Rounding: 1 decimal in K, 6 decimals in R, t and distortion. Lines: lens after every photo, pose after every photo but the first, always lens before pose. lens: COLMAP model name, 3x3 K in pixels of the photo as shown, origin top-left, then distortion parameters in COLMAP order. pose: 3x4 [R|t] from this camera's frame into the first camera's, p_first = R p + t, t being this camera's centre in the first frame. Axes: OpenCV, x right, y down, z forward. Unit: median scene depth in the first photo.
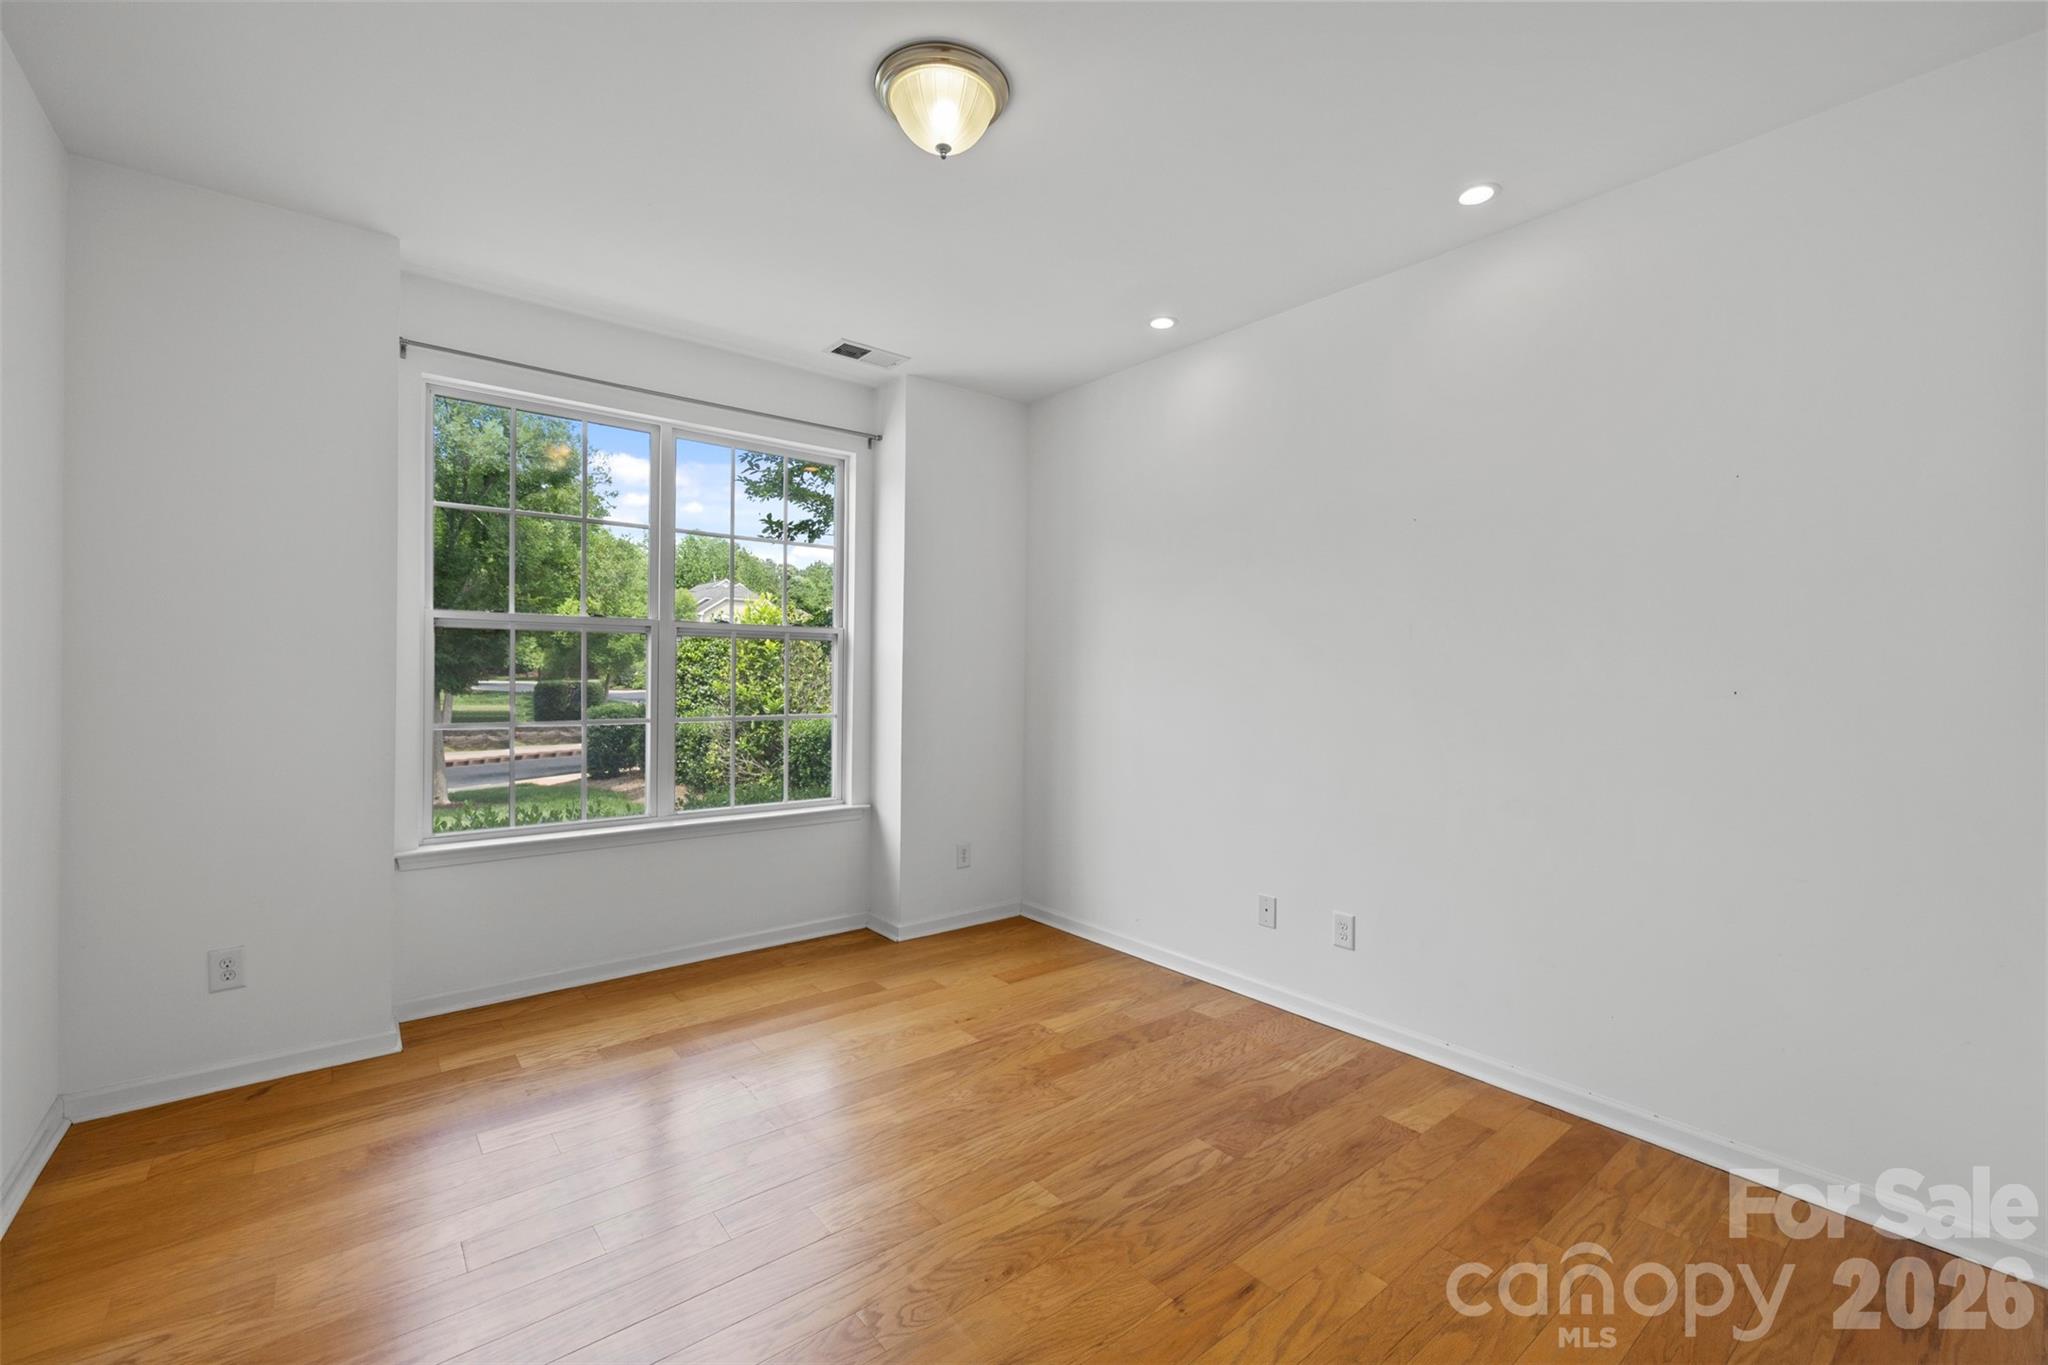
lens RADIAL K [[857.6, 0, 1027.2], [0, 857.6, 680.1], [0, 0, 1]] dist [0.001201, 0.000068]
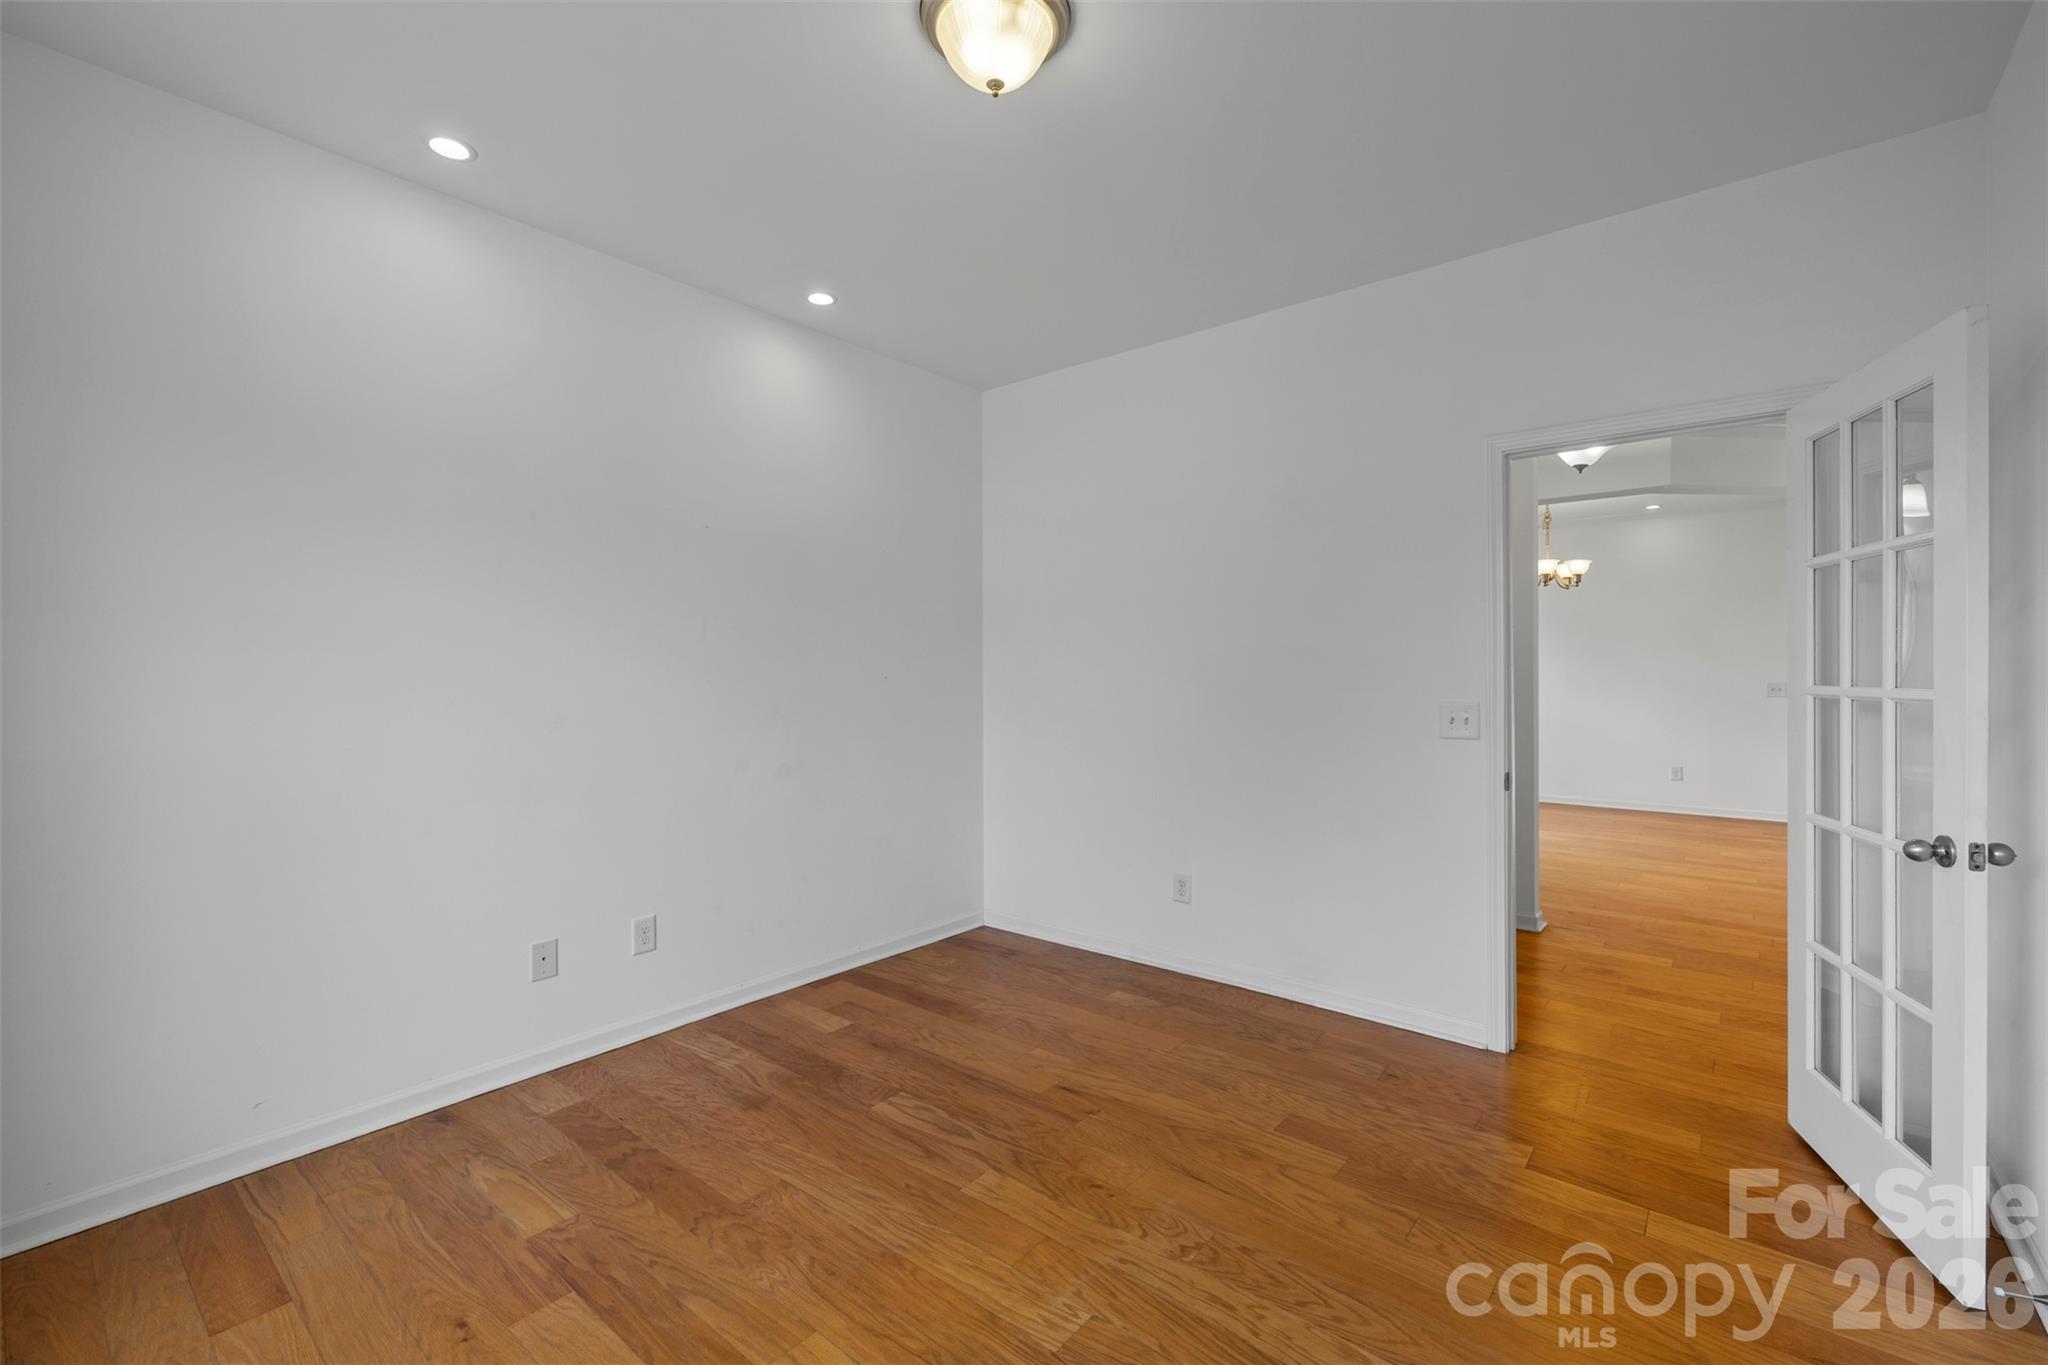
lens RADIAL K [[857.6, 0, 1027.2], [0, 857.6, 680.1], [0, 0, 1]] dist [0.001201, 0.000068]
pose [[-0.197646, -0.020708, 0.980055, -0.761525], [0.006491, 0.999727, 0.022433, -0.016522], [-0.980252, 0.010796, -0.197458, 0.885565]]
